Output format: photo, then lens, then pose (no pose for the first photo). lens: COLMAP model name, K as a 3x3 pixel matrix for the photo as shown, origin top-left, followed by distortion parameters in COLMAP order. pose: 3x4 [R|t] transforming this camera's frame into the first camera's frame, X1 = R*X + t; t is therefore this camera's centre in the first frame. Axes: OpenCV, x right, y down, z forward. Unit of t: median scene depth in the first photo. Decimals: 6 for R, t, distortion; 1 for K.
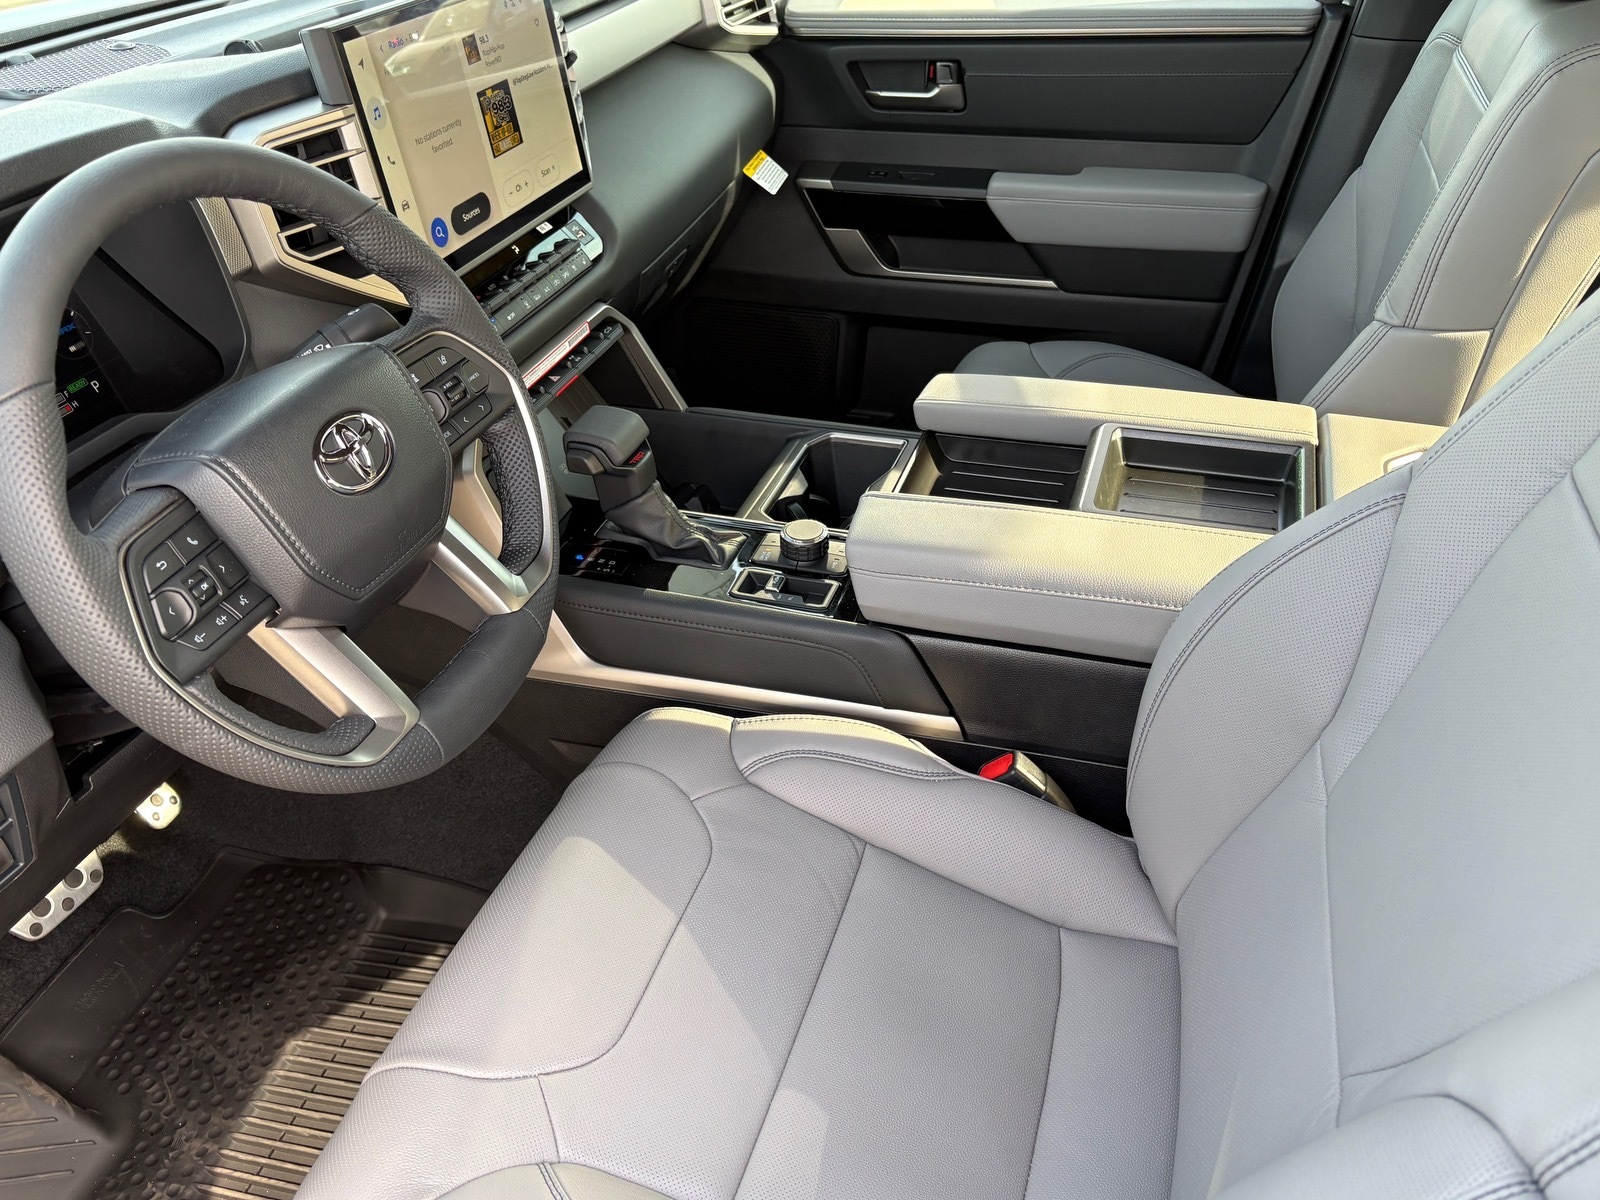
lens RADIAL K [[1280.1, 0, 790.4], [0, 1280.1, 613.2], [0, 0, 1]] dist [0.026864, -0.038462]
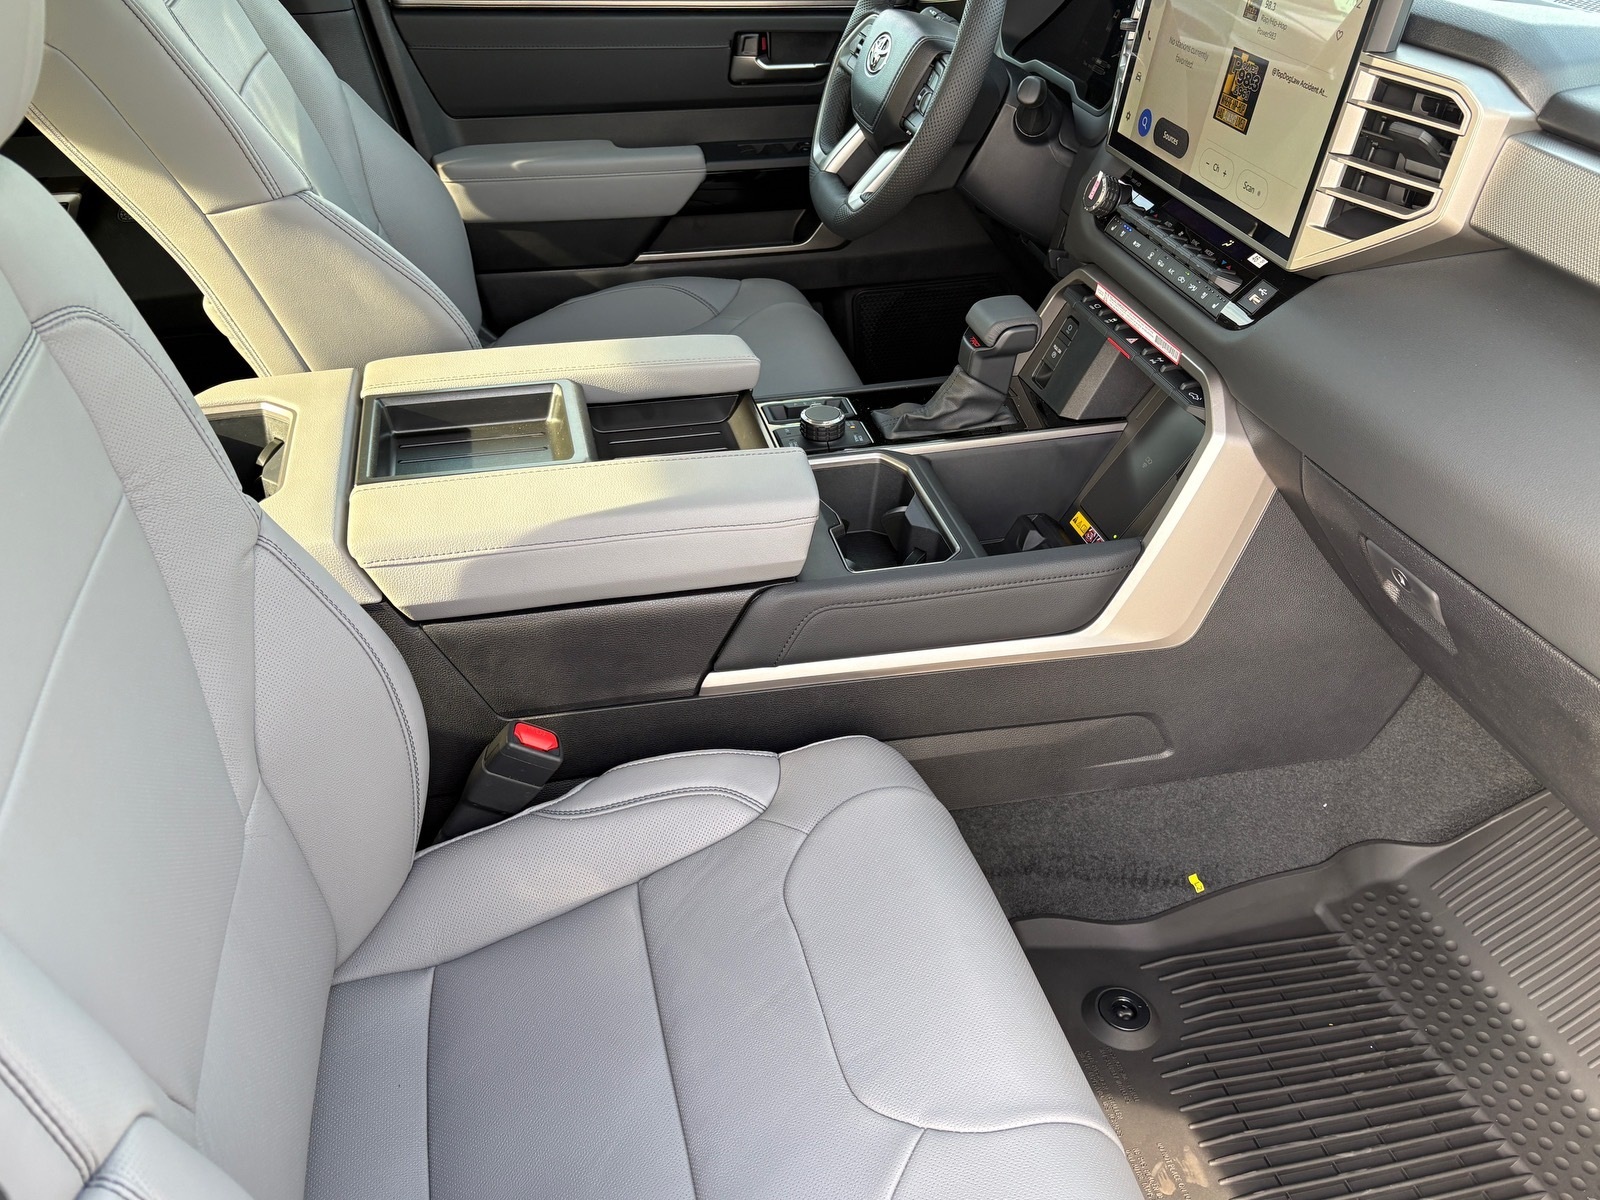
lens RADIAL K [[1280.1, 0, 801.7], [0, 1280.1, 599.0], [0, 0, 1]] dist [0.026864, -0.038462]
pose [[-0.861322, 0.305648, -0.405837, 0.526416], [-0.270993, 0.399293, 0.875858, -0.967591], [0.429752, 0.864375, -0.261091, 1.436644]]
